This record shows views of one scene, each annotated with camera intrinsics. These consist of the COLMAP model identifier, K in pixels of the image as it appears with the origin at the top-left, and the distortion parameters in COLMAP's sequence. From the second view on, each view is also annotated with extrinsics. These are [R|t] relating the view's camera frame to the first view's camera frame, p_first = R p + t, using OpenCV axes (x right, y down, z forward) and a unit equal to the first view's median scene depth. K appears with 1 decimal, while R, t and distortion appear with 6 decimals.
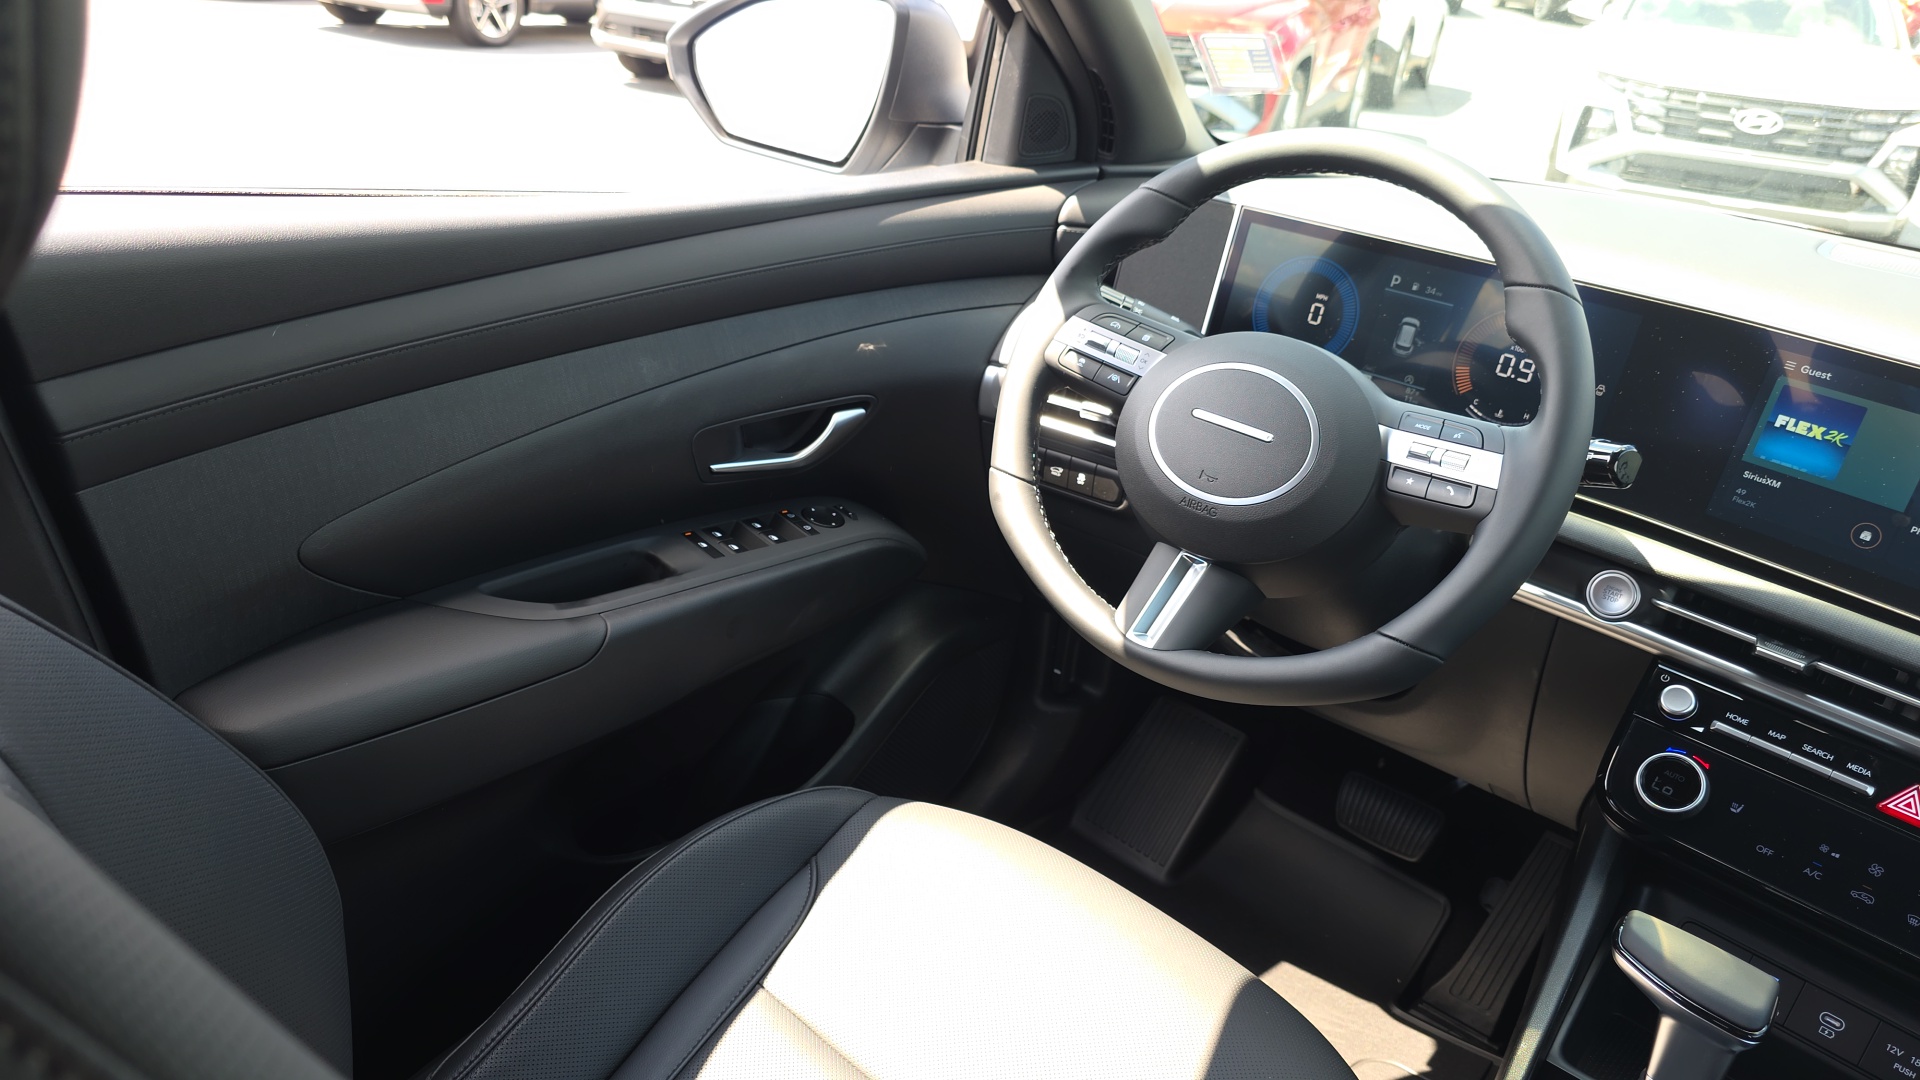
lens RADIAL K [[1287.6, 0, 940.1], [0, 1287.6, 535.6], [0, 0, 1]] dist [0.048210, -0.058115]
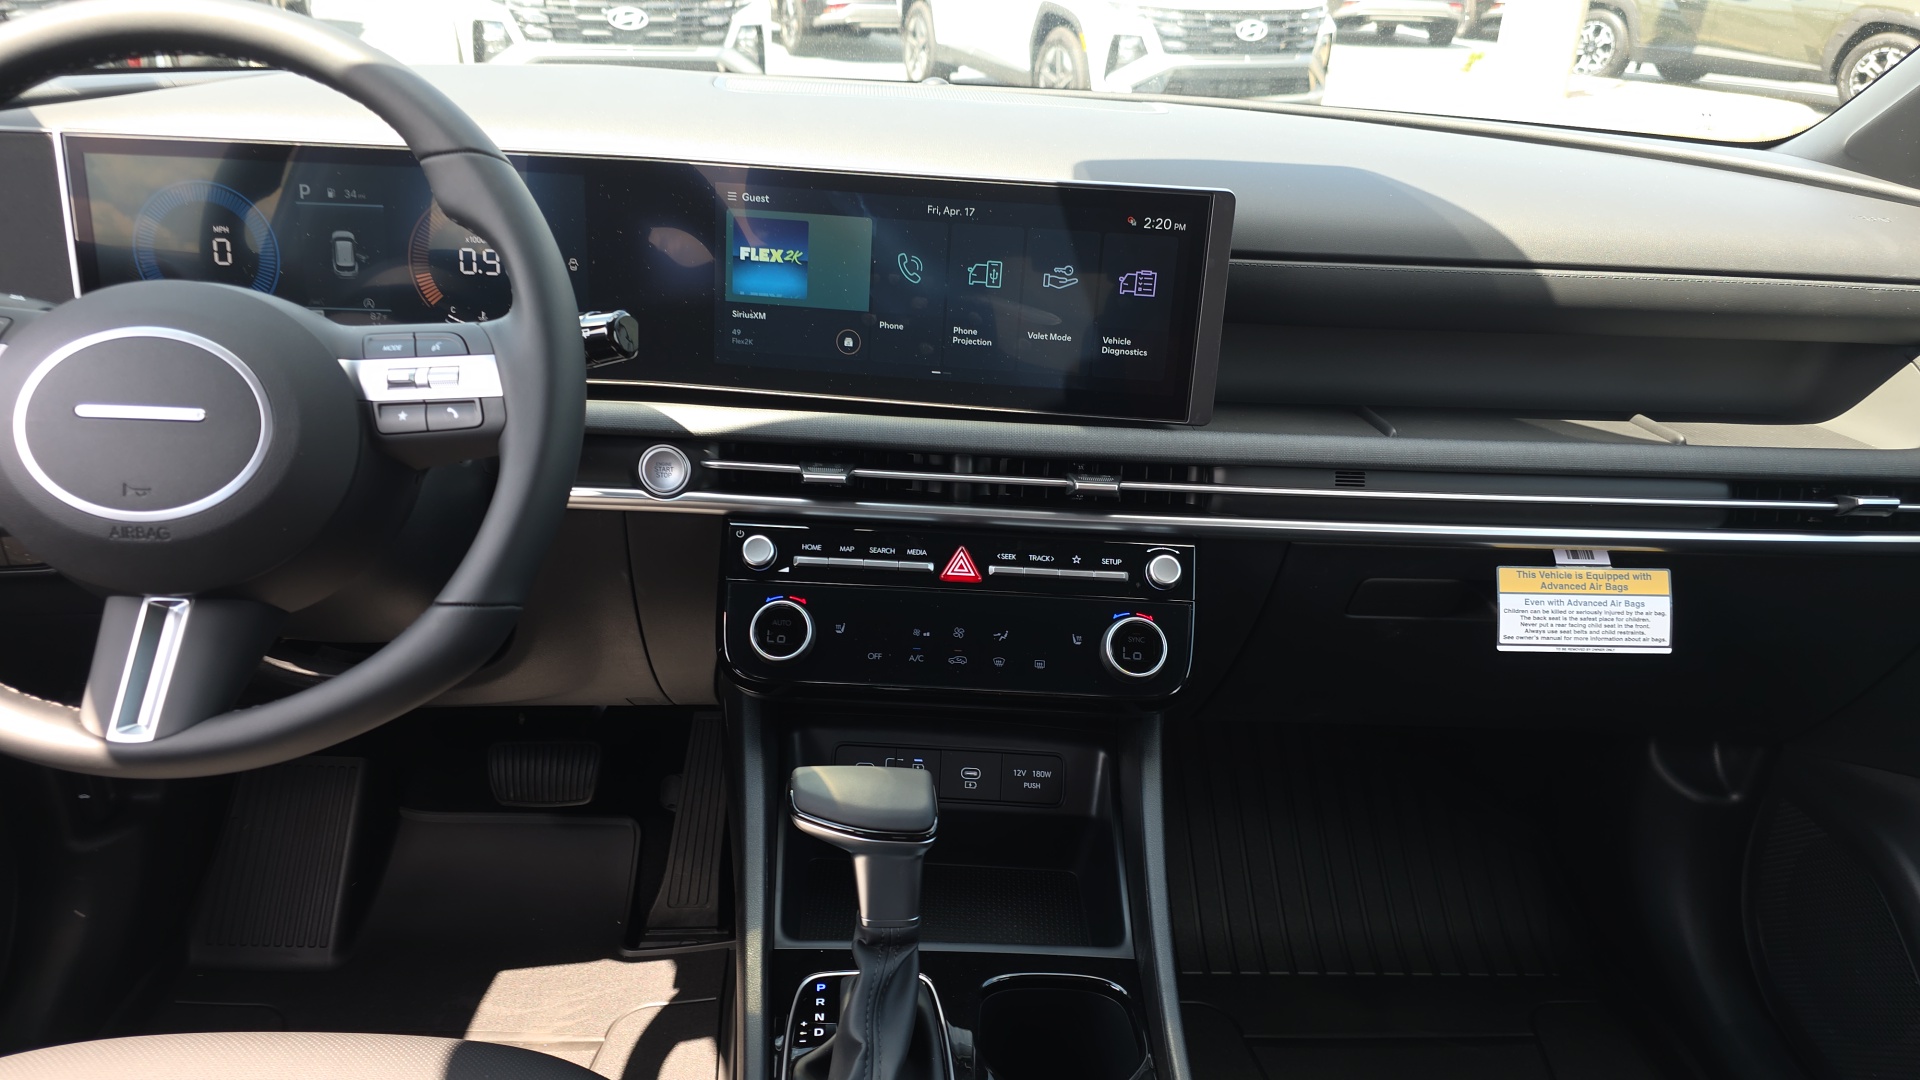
lens RADIAL K [[1287.6, 0, 948.7], [0, 1287.6, 552.1], [0, 0, 1]] dist [0.048210, -0.058115]
pose [[0.715949, -0.352868, 0.602413, 0.077721], [0.317118, 0.933084, 0.169677, 0.007263], [-0.621975, 0.069556, 0.779941, 0.139628]]
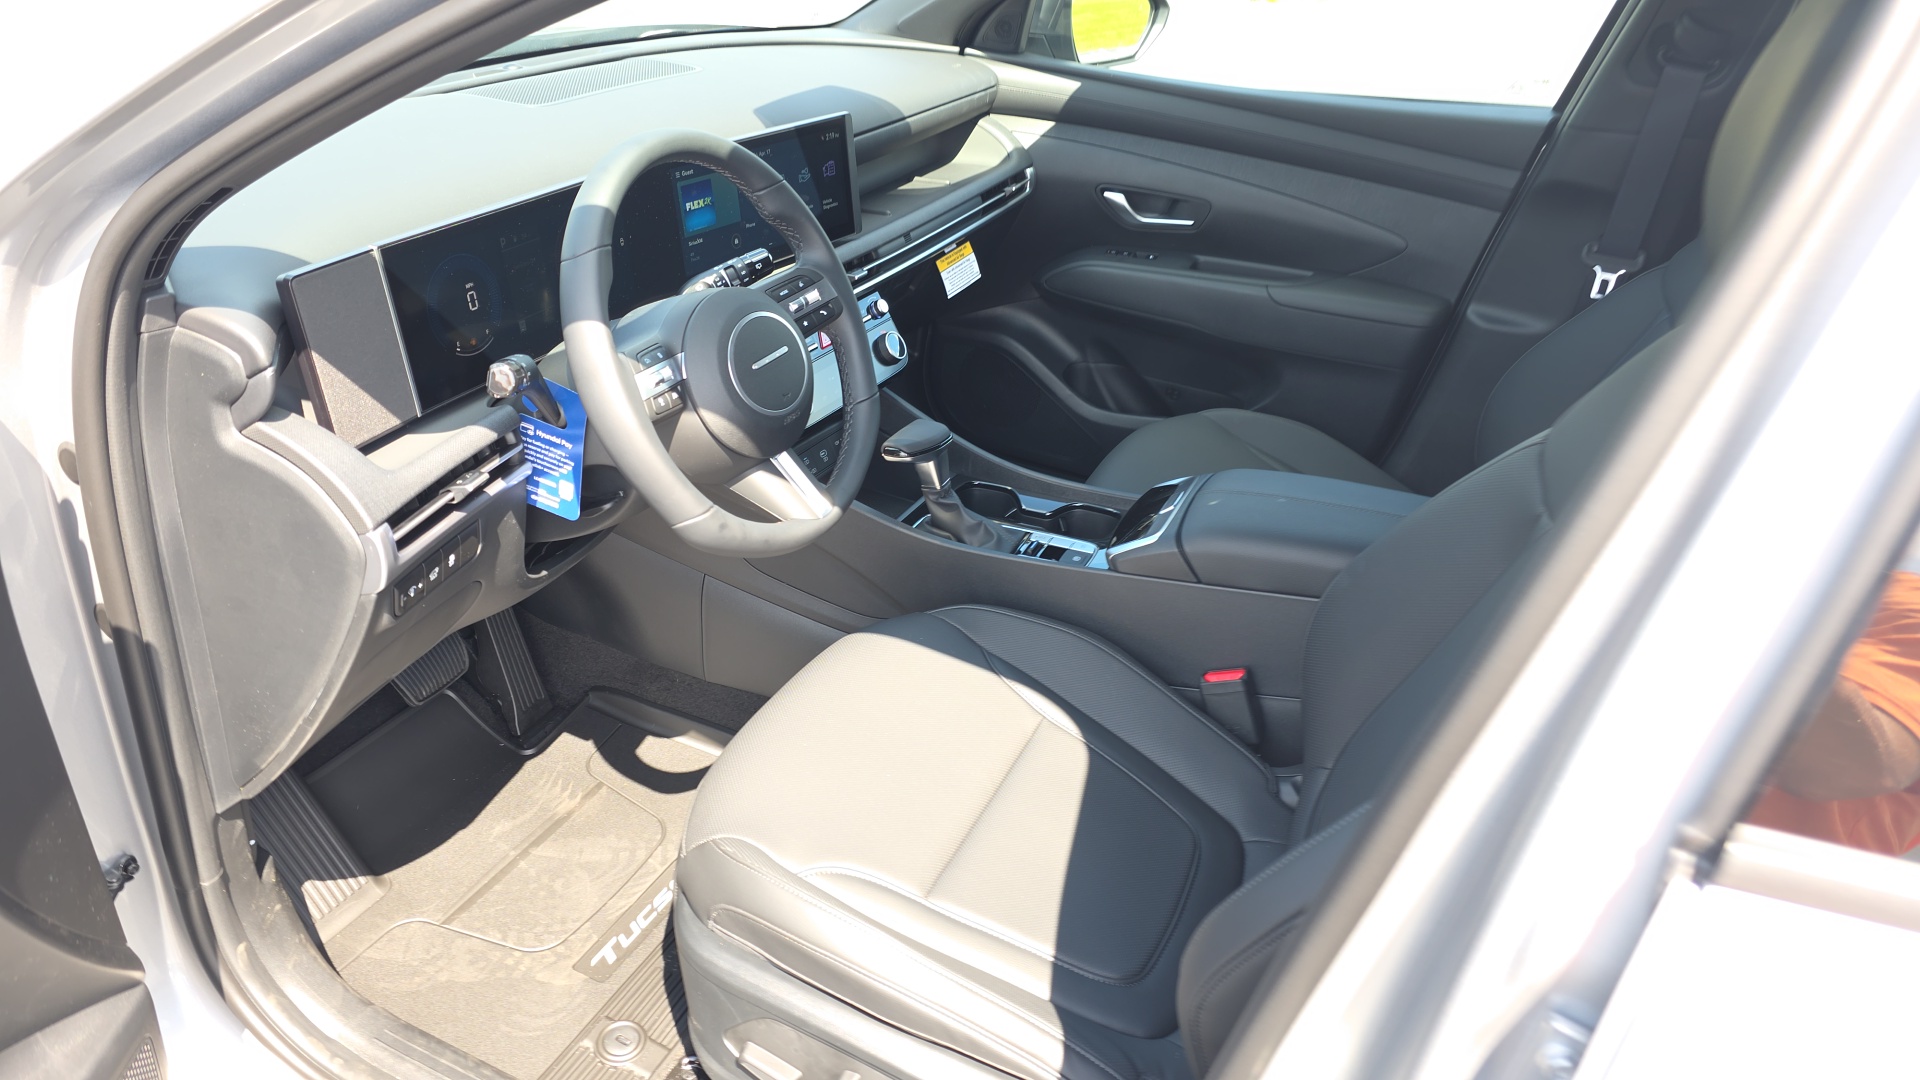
lens RADIAL K [[1287.6, 0, 896.7], [0, 1287.6, 544.8], [0, 0, 1]] dist [0.048210, -0.058115]
pose [[-0.254197, -0.585025, 0.770149, -0.935692], [0.321621, 0.699853, 0.637782, -0.739297], [-0.912110, 0.409818, 0.010255, 0.890665]]
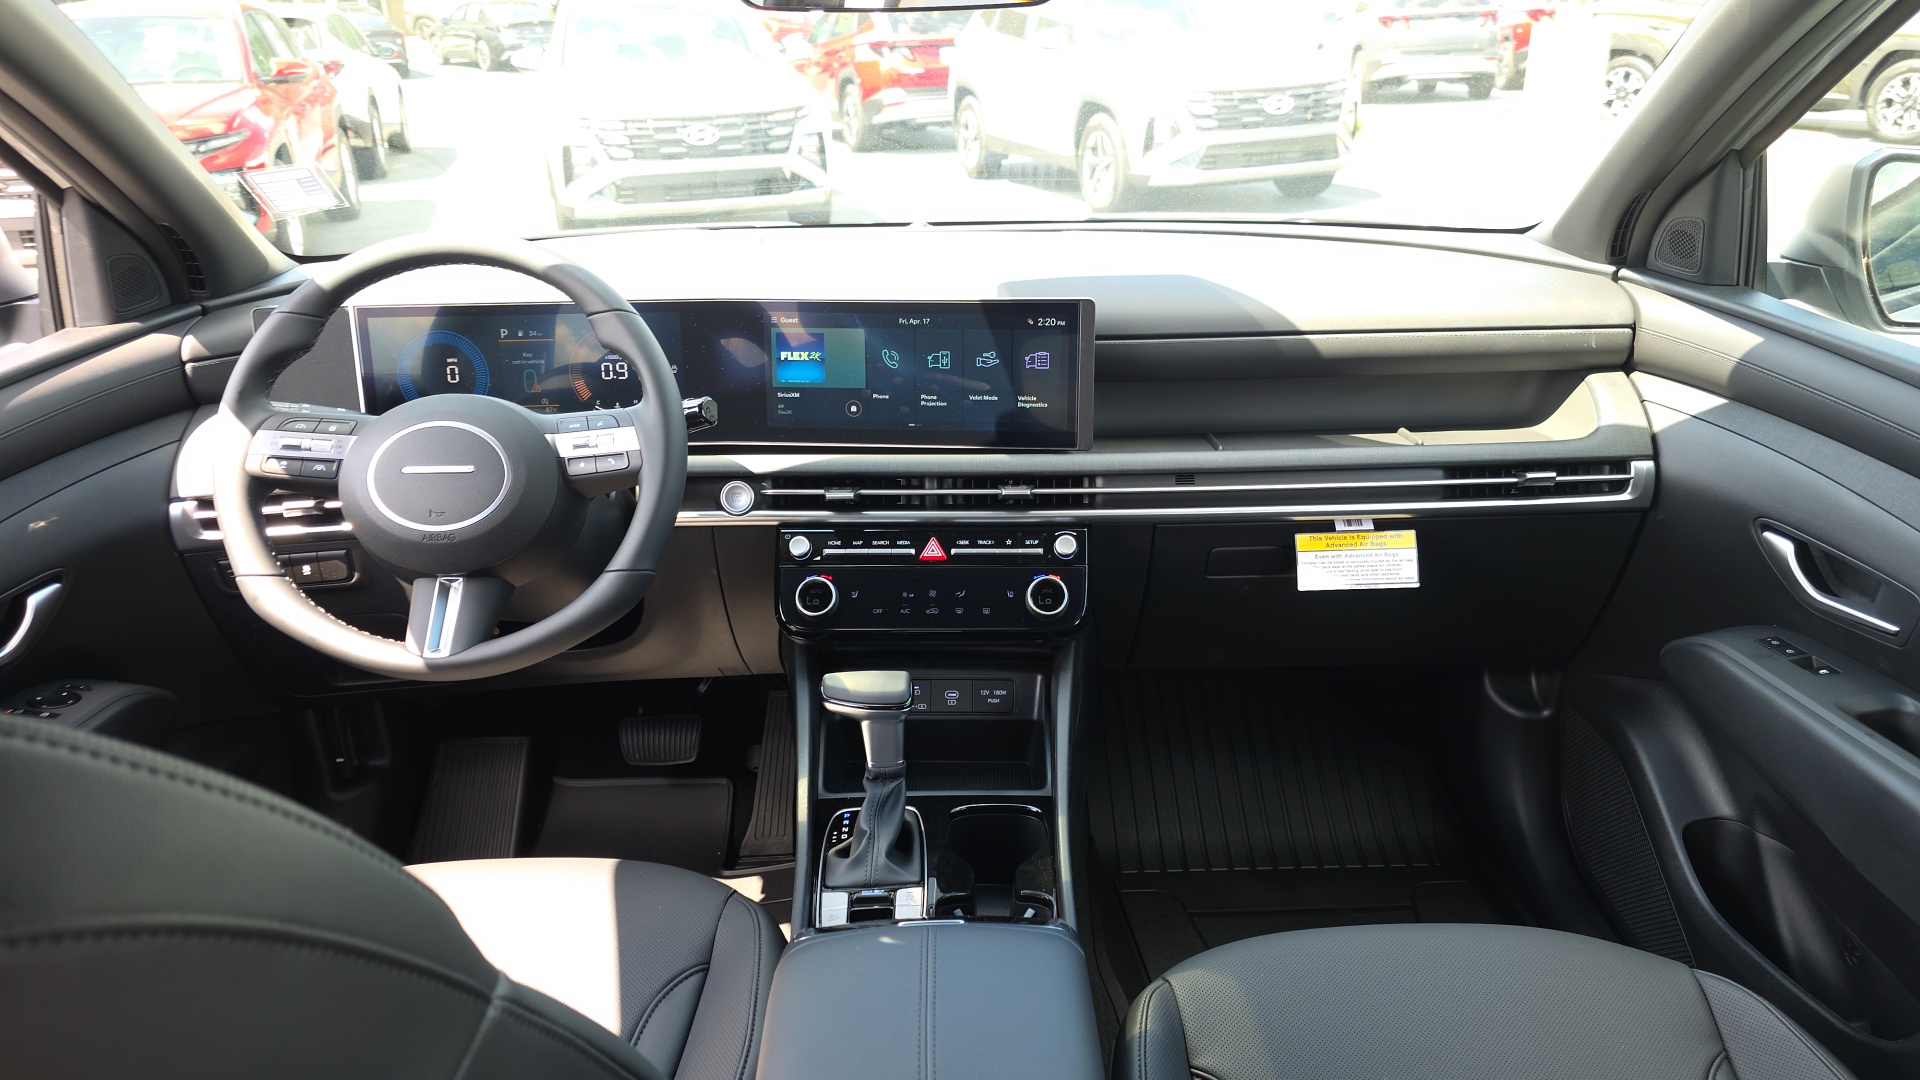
lens RADIAL K [[1287.6, 0, 976.5], [0, 1287.6, 532.1], [0, 0, 1]] dist [0.048210, -0.058115]
pose [[0.724161, -0.348980, 0.594814, -0.164980], [0.370756, 0.924272, 0.090894, 0.049763], [-0.581490, 0.154709, 0.798708, -0.312534]]
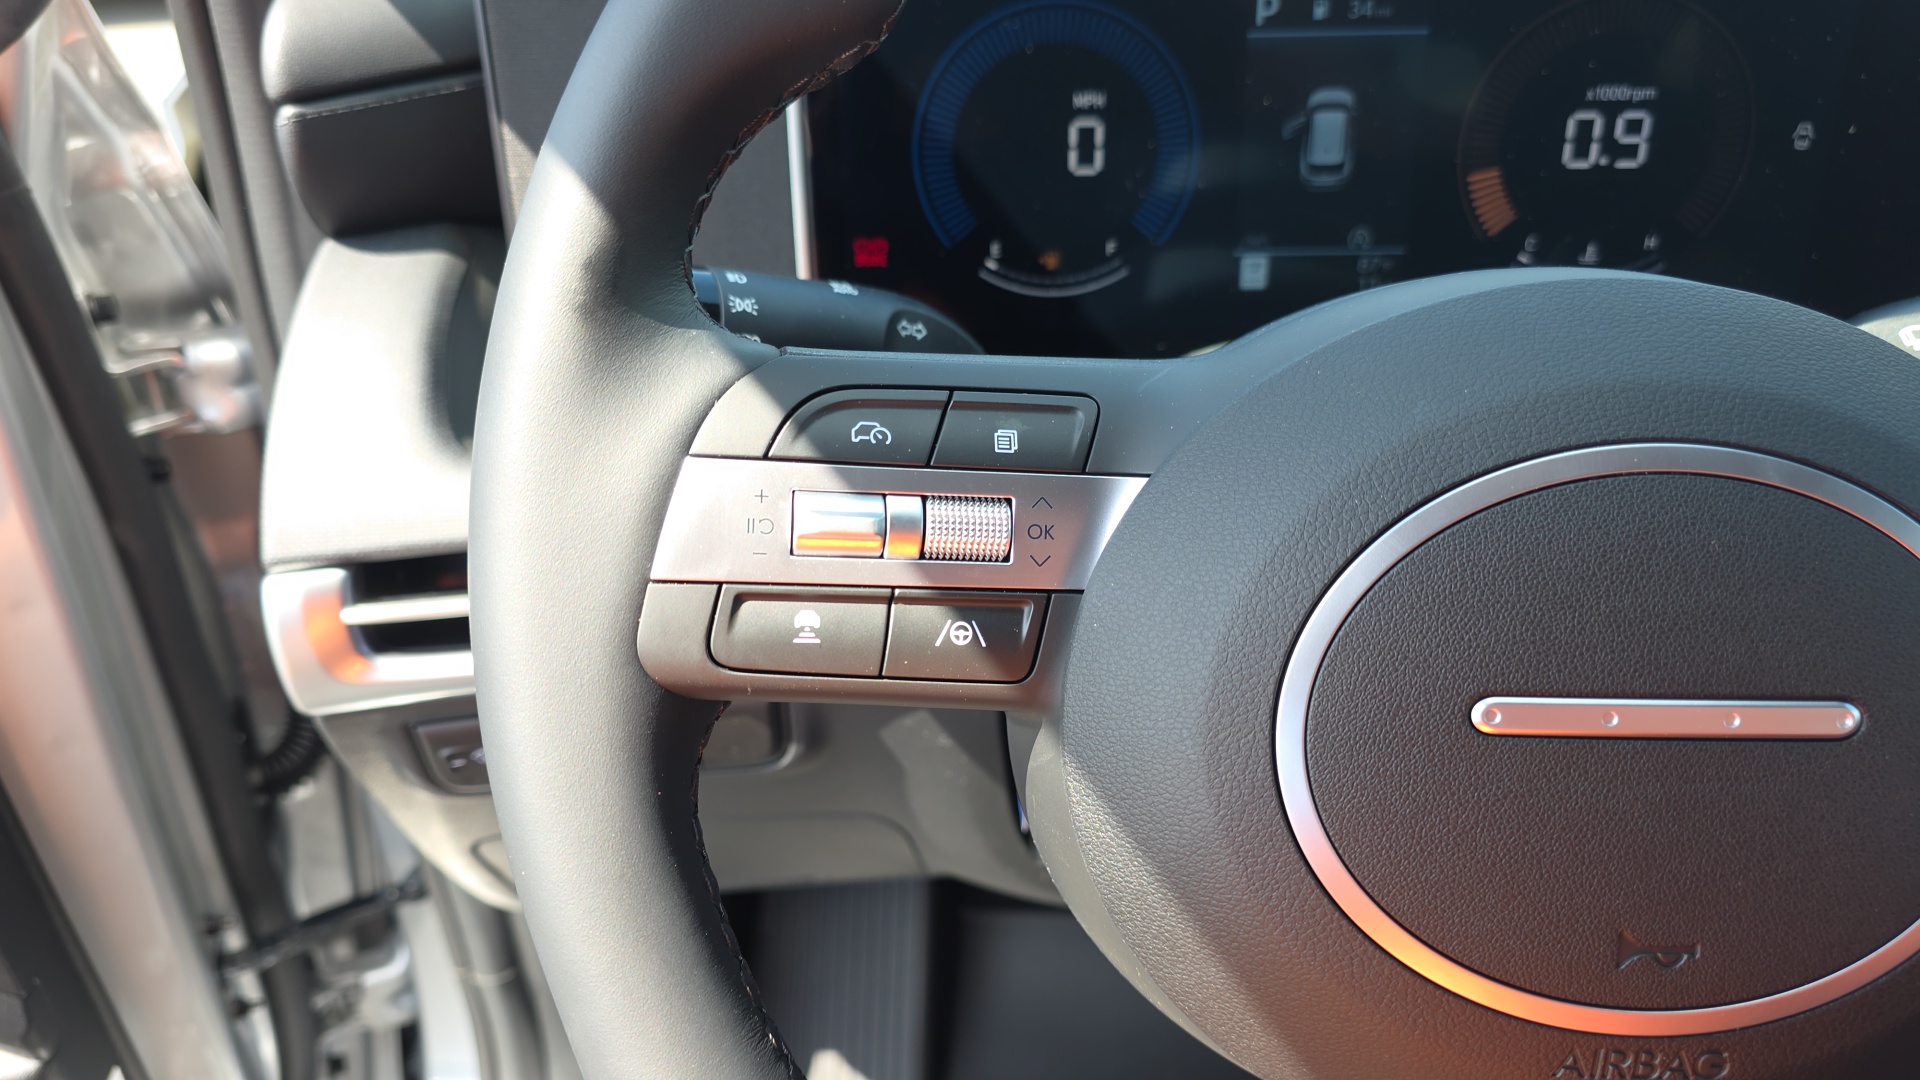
lens RADIAL K [[1287.6, 0, 948.7], [0, 1287.6, 569.2], [0, 0, 1]] dist [0.048210, -0.058115]
pose [[0.771846, -0.435232, 0.463495, 0.028879], [0.358607, 0.899968, 0.247910, -0.201580], [-0.525028, -0.025136, 0.850714, 0.822404]]
